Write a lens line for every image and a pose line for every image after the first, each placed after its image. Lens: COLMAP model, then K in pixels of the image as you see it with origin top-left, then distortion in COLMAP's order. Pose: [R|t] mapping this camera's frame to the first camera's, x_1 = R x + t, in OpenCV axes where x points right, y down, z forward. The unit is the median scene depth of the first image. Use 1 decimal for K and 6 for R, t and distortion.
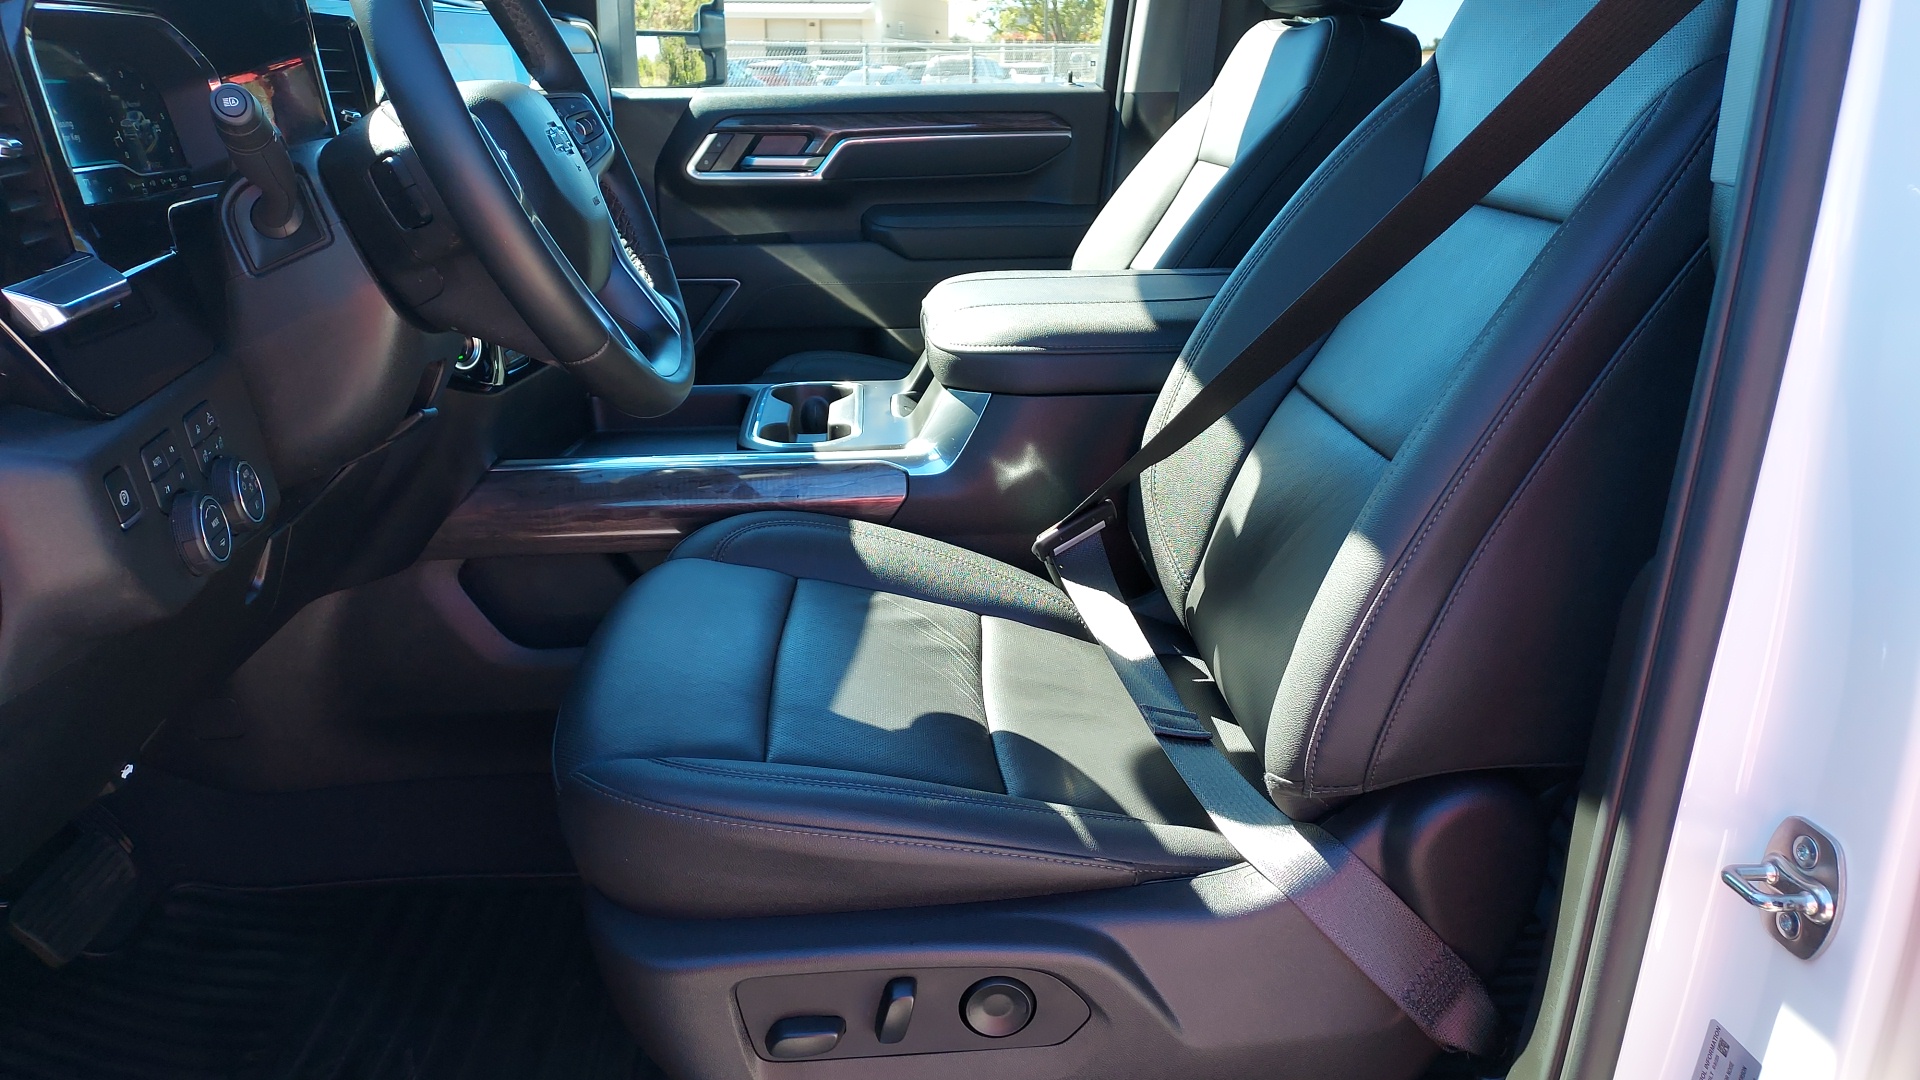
lens RADIAL K [[1395.1, 0, 980.6], [0, 1395.1, 522.4], [0, 0, 1]] dist [0.061382, -0.045694]
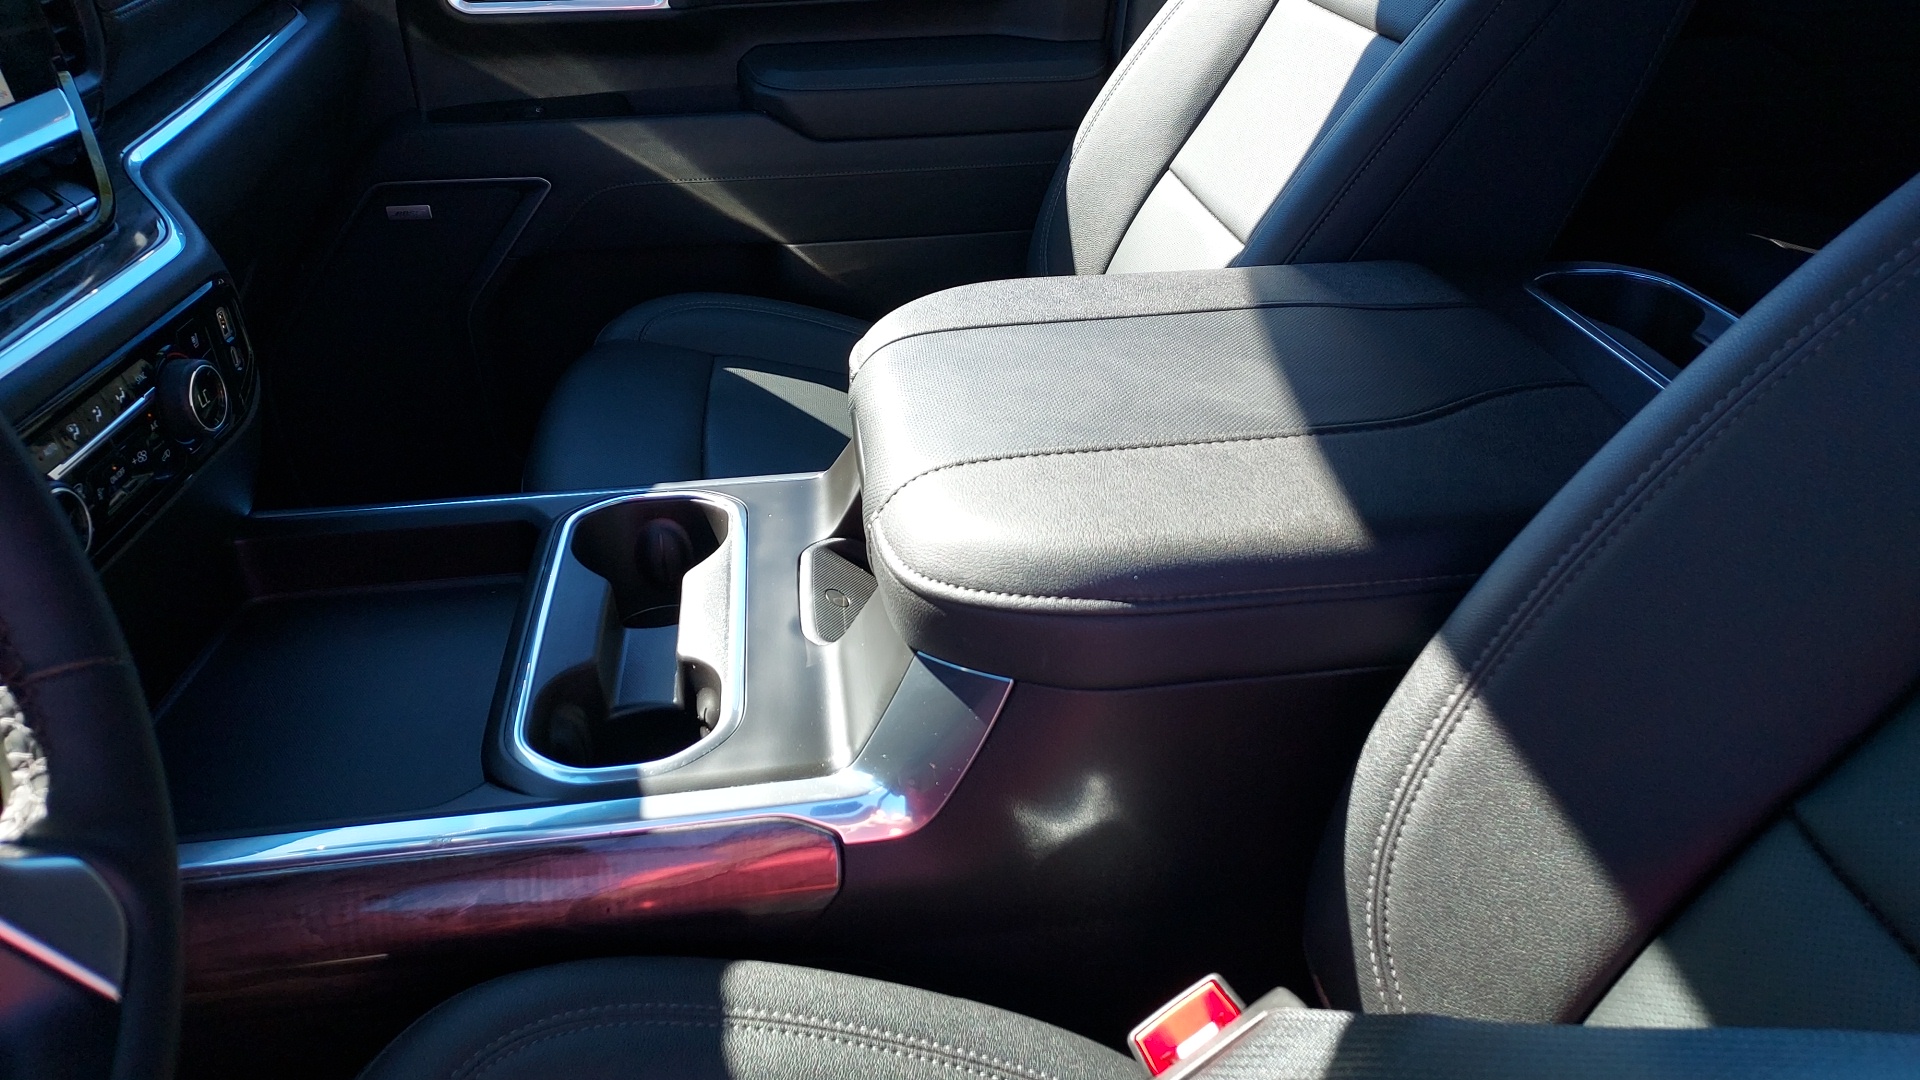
lens RADIAL K [[1395.1, 0, 980.6], [0, 1395.1, 522.4], [0, 0, 1]] dist [0.061382, -0.045694]
pose [[0.997972, -0.037201, 0.051650, -0.015122], [0.026218, 0.979644, 0.199022, -0.143103], [-0.058002, -0.197264, 0.978633, 0.331047]]
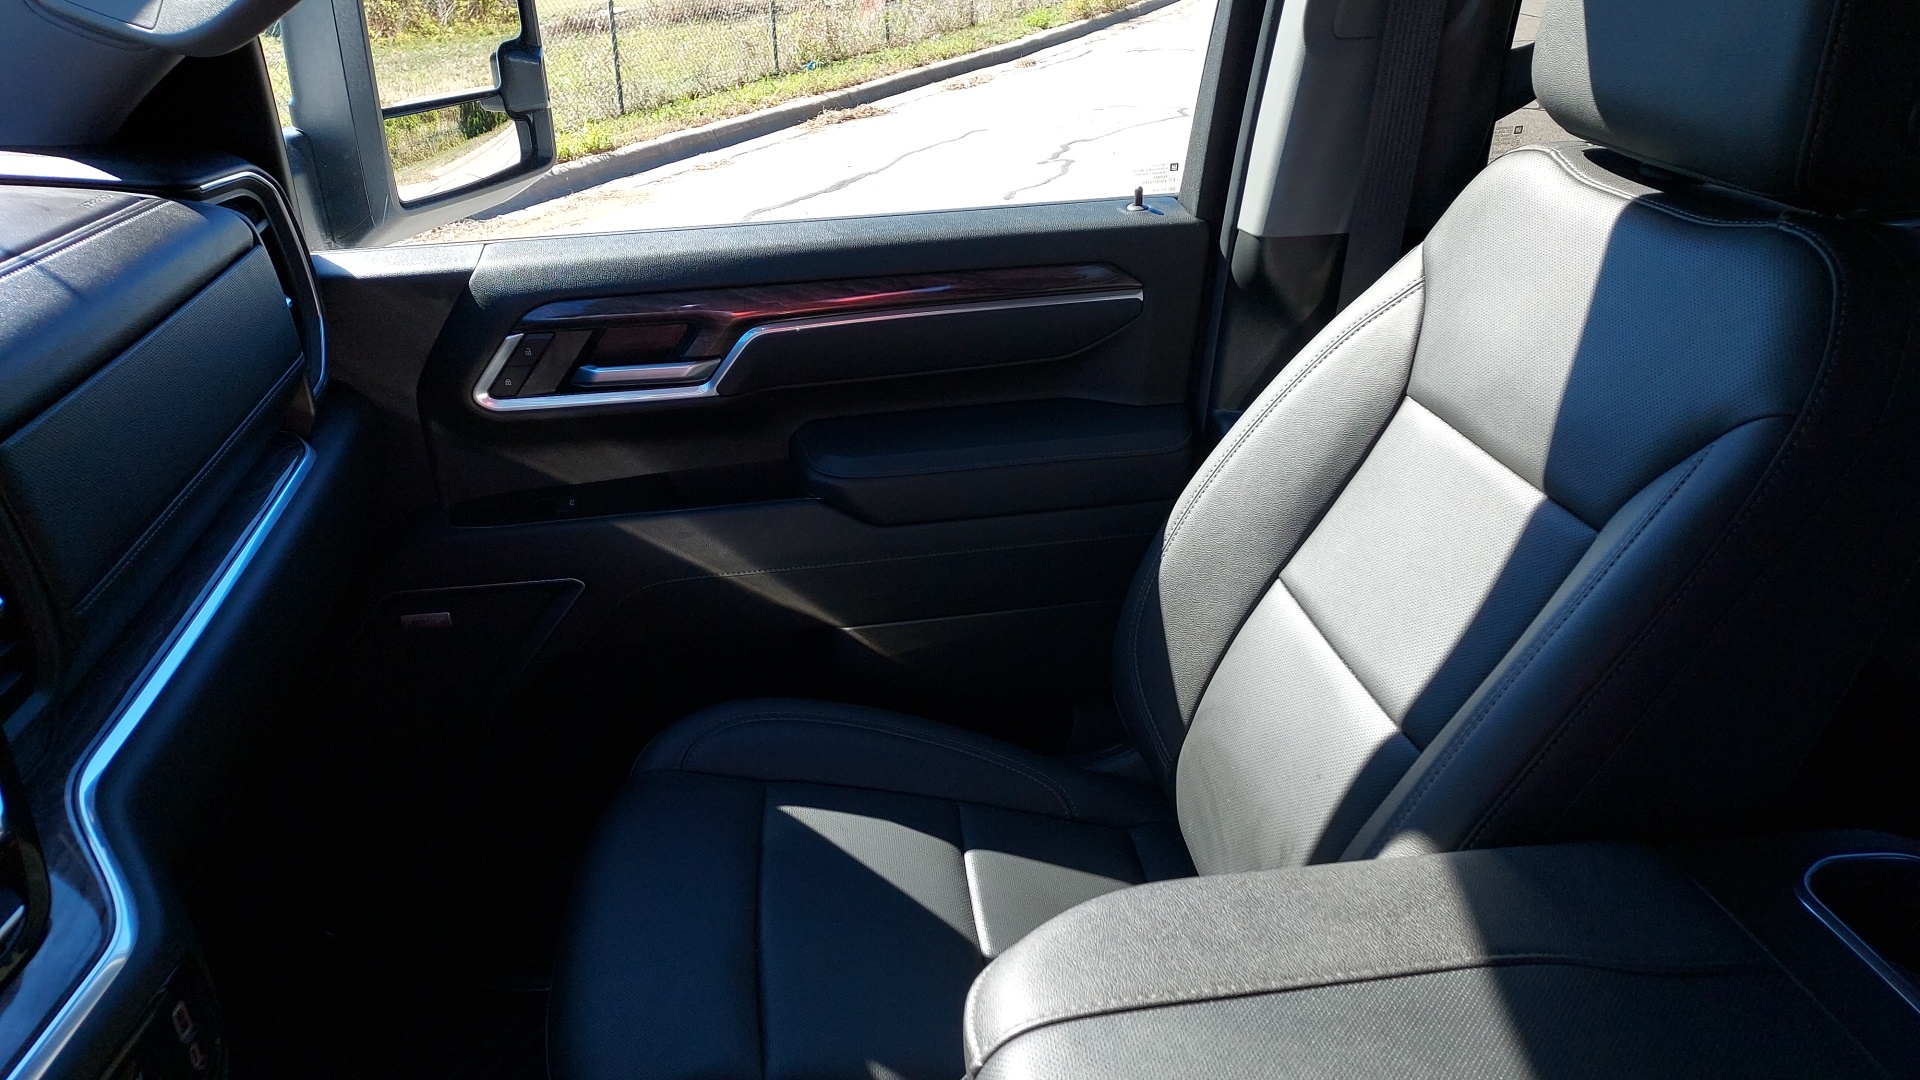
lens RADIAL K [[1395.1, 0, 980.6], [0, 1395.1, 522.4], [0, 0, 1]] dist [0.061382, -0.045694]
pose [[0.997751, -0.046708, 0.048070, -0.036066], [0.041584, 0.993855, 0.102585, -0.250052], [-0.052567, -0.100355, 0.993562, 0.423402]]
